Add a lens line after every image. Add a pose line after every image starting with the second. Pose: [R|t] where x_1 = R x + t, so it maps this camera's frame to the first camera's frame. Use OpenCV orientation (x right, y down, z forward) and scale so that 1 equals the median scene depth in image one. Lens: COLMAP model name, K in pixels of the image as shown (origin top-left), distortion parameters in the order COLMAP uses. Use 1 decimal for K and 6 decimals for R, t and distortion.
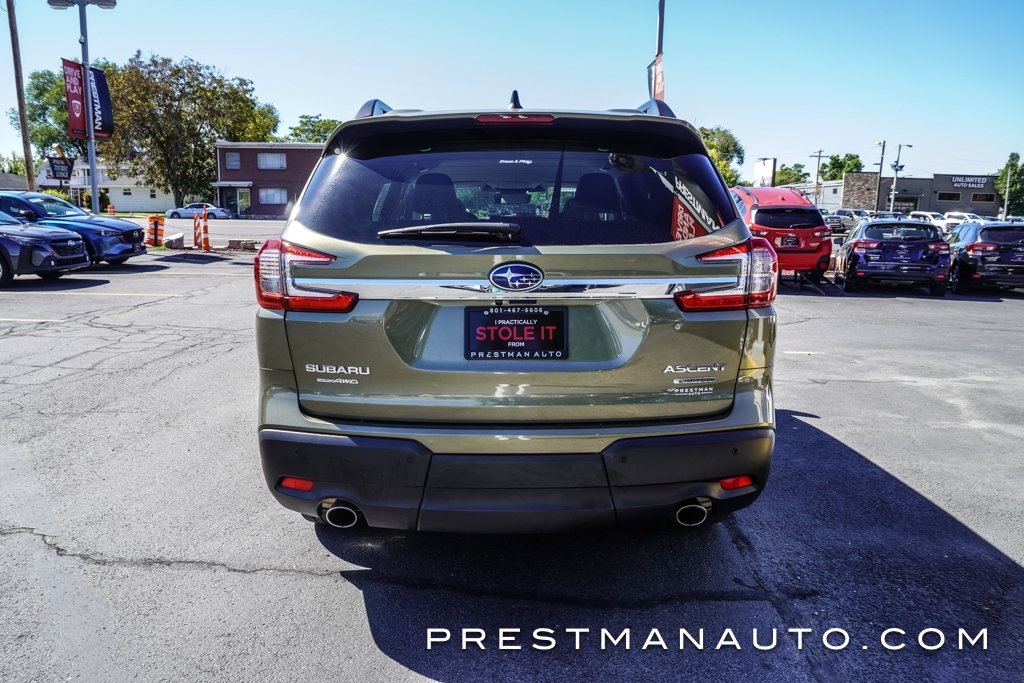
lens RADIAL K [[725.3, 0, 512.0], [0, 725.3, 341.5], [0, 0, 1]] dist [-0.029323, 0.001513]
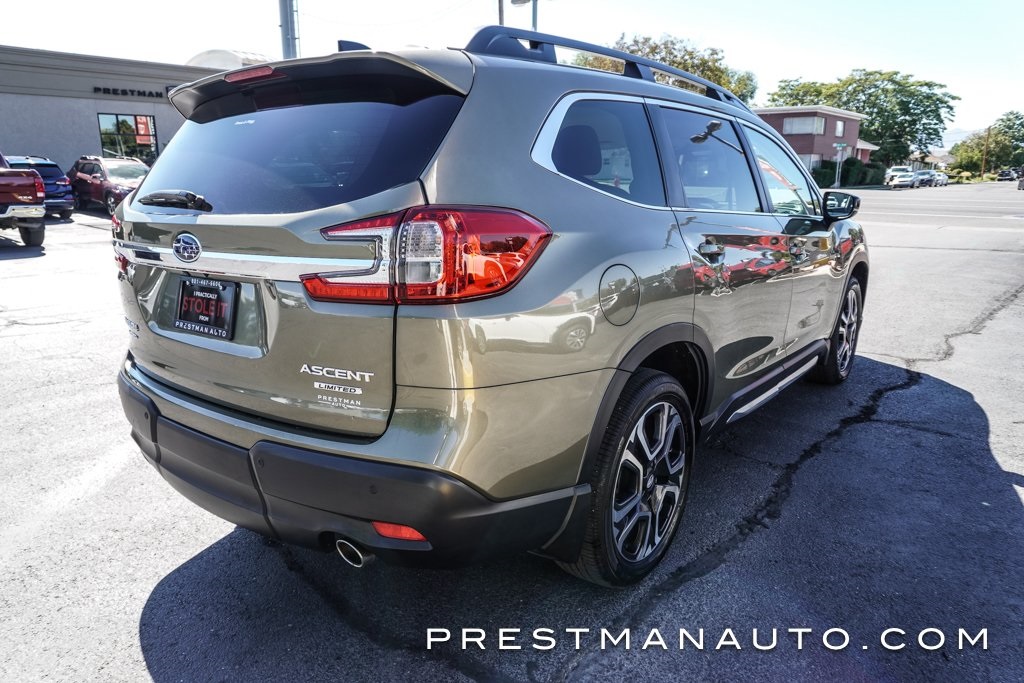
lens RADIAL K [[698.4, 0, 512.0], [0, 698.4, 341.5], [0, 0, 1]] dist [-0.047277, 0.045911]
pose [[0.797015, 0.125714, -0.590731, 0.670836], [-0.093907, 0.991996, 0.084408, -0.062390], [0.596614, -0.011801, 0.802441, 0.398516]]
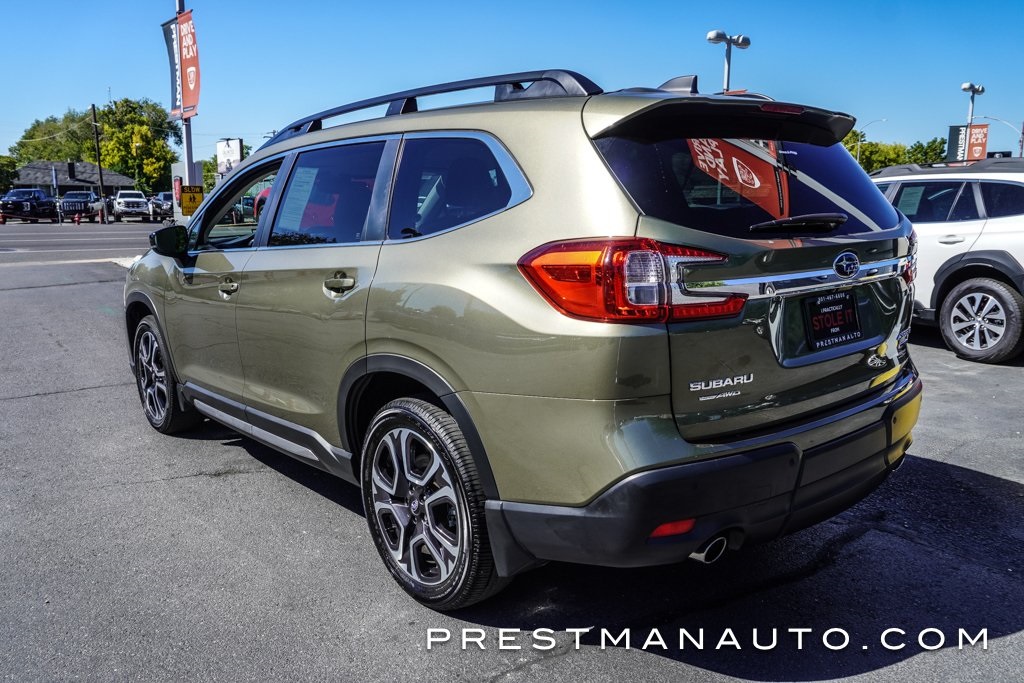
lens RADIAL K [[823.4, 0, 513.0], [0, 823.4, 347.7], [0, 0, 1]] dist [-0.031638, 0.005307]
pose [[0.766747, -0.128875, 0.628880, -0.835551], [0.127741, 0.990680, 0.047273, -0.065682], [-0.629111, 0.044087, 0.776064, 0.300349]]
